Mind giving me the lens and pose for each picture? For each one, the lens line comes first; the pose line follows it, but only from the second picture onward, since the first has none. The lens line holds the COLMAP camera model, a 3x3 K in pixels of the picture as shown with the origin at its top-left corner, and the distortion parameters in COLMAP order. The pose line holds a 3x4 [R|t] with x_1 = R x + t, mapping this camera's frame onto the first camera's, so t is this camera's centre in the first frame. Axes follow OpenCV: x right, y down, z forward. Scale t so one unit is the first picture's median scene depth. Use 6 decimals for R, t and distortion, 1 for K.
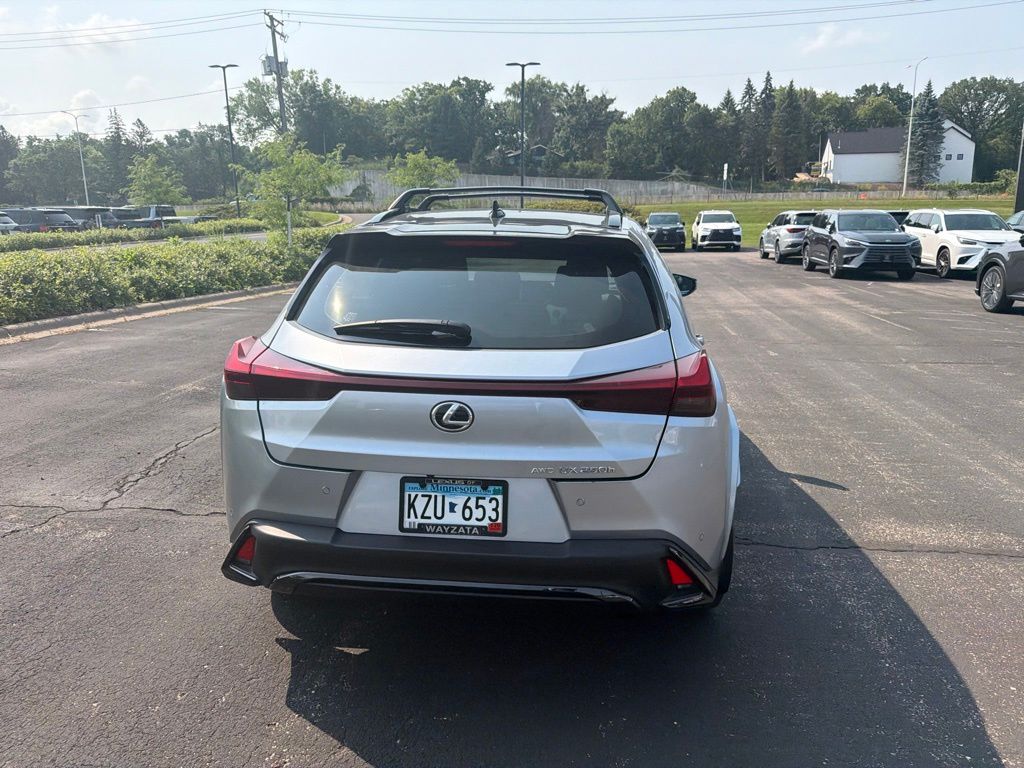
lens RADIAL K [[724.4, 0, 524.2], [0, 724.4, 391.0], [0, 0, 1]] dist [0.030290, -0.040910]
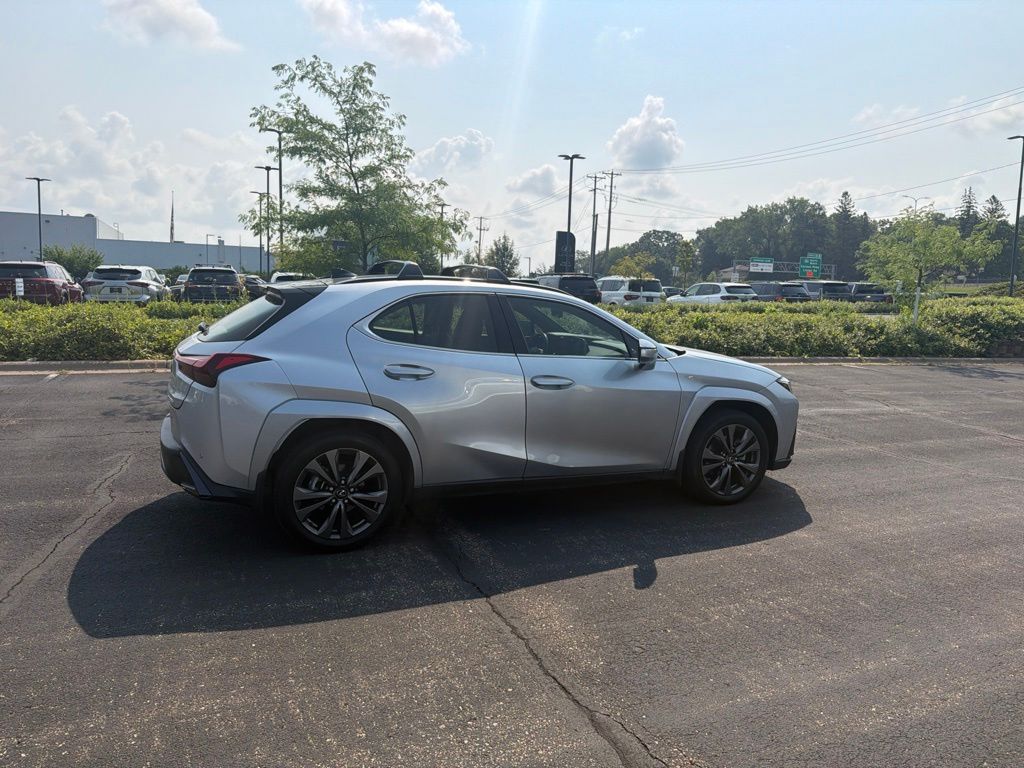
lens RADIAL K [[724.4, 0, 514.3], [0, 724.4, 380.2], [0, 0, 1]] dist [0.030290, -0.040910]
pose [[0.484930, 0.125481, -0.865504, 1.100072], [-0.224392, 0.974375, 0.015541, -0.089979], [0.845275, 0.186676, 0.500661, 0.381324]]
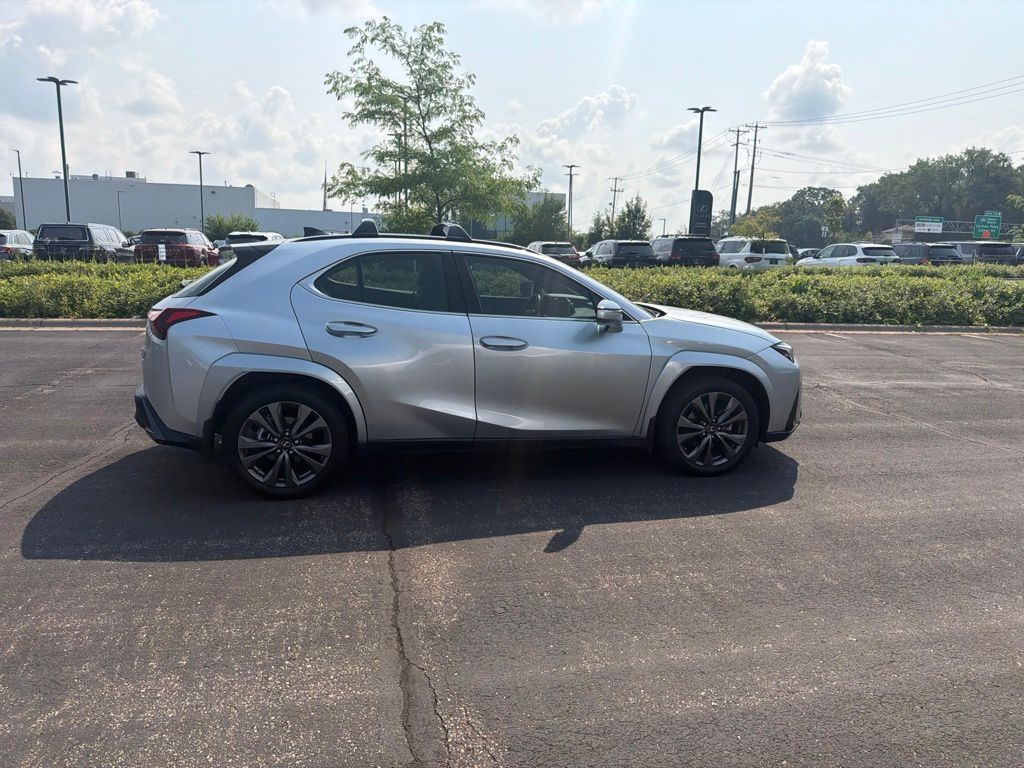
lens RADIAL K [[724.4, 0, 513.3], [0, 724.4, 389.4], [0, 0, 1]] dist [0.030290, -0.040910]
pose [[0.309264, 0.189534, -0.931897, 1.200149], [-0.236025, 0.964574, 0.117852, -0.144772], [0.921221, 0.183504, 0.343042, 0.627277]]
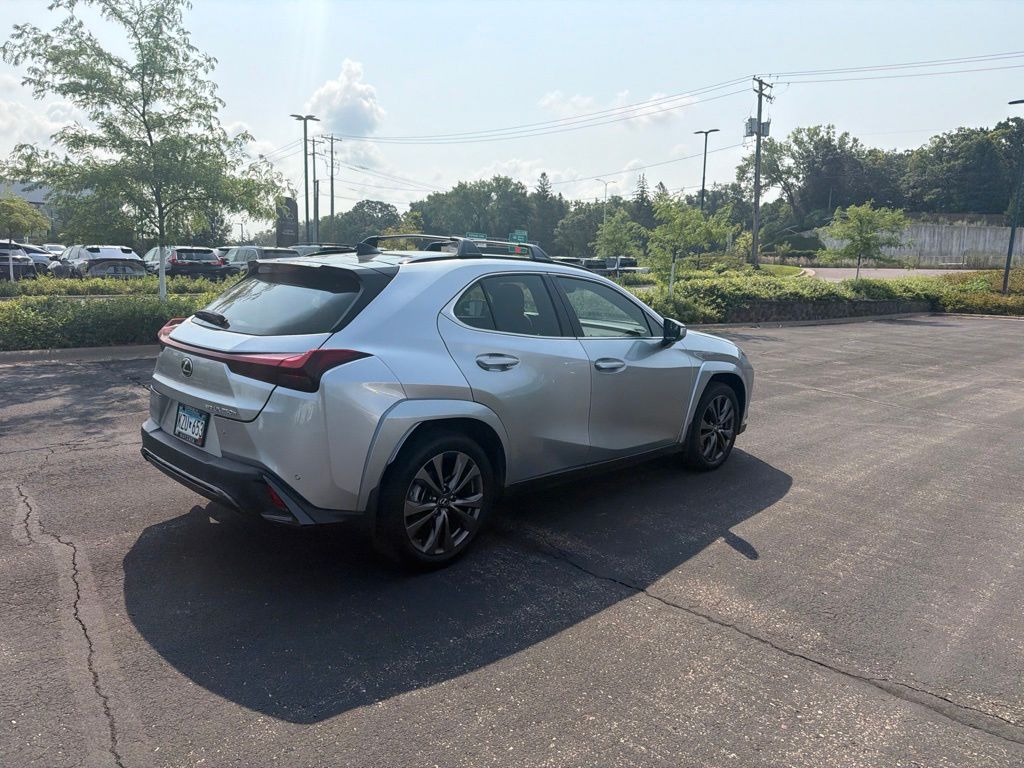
lens RADIAL K [[724.4, 0, 516.4], [0, 724.4, 394.2], [0, 0, 1]] dist [0.030290, -0.040910]
pose [[0.783983, 0.132452, -0.606488, 0.738646], [-0.172657, 0.984949, -0.008081, -0.010313], [0.596289, 0.111050, 0.795052, 0.062477]]
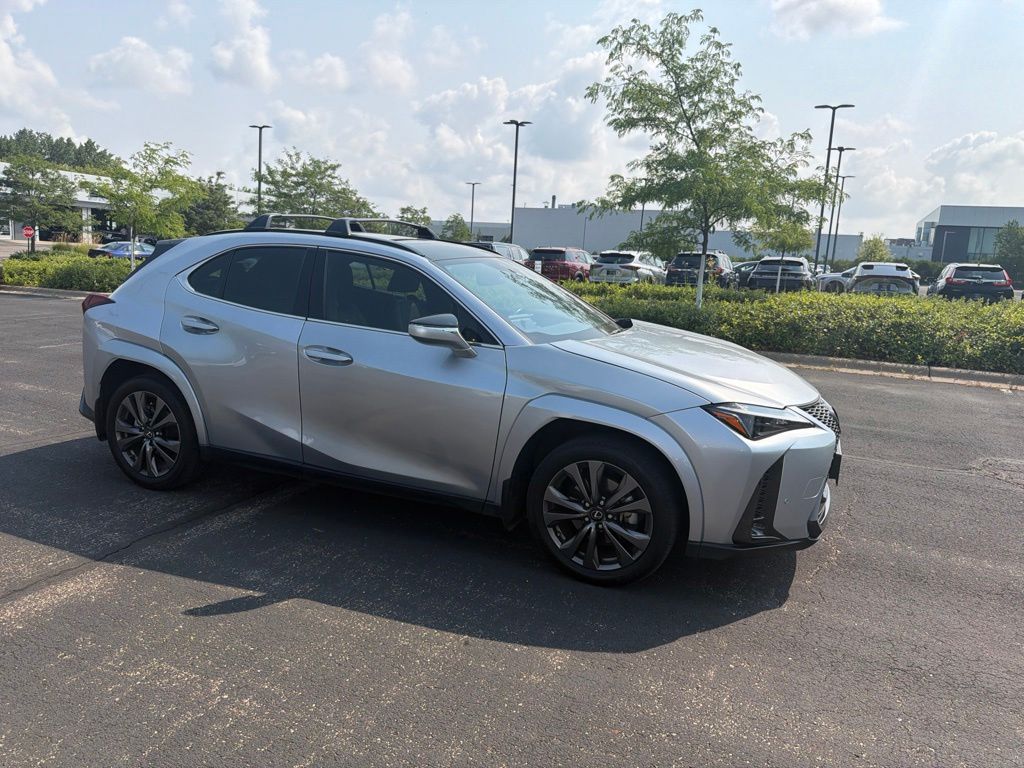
lens RADIAL K [[724.4, 0, 510.6], [0, 724.4, 381.8], [0, 0, 1]] dist [0.030290, -0.040910]
pose [[-0.299602, 0.151423, -0.941971, 0.973456], [-0.257668, 0.937793, 0.232705, -0.313836], [0.918611, 0.312434, -0.241947, 1.383019]]
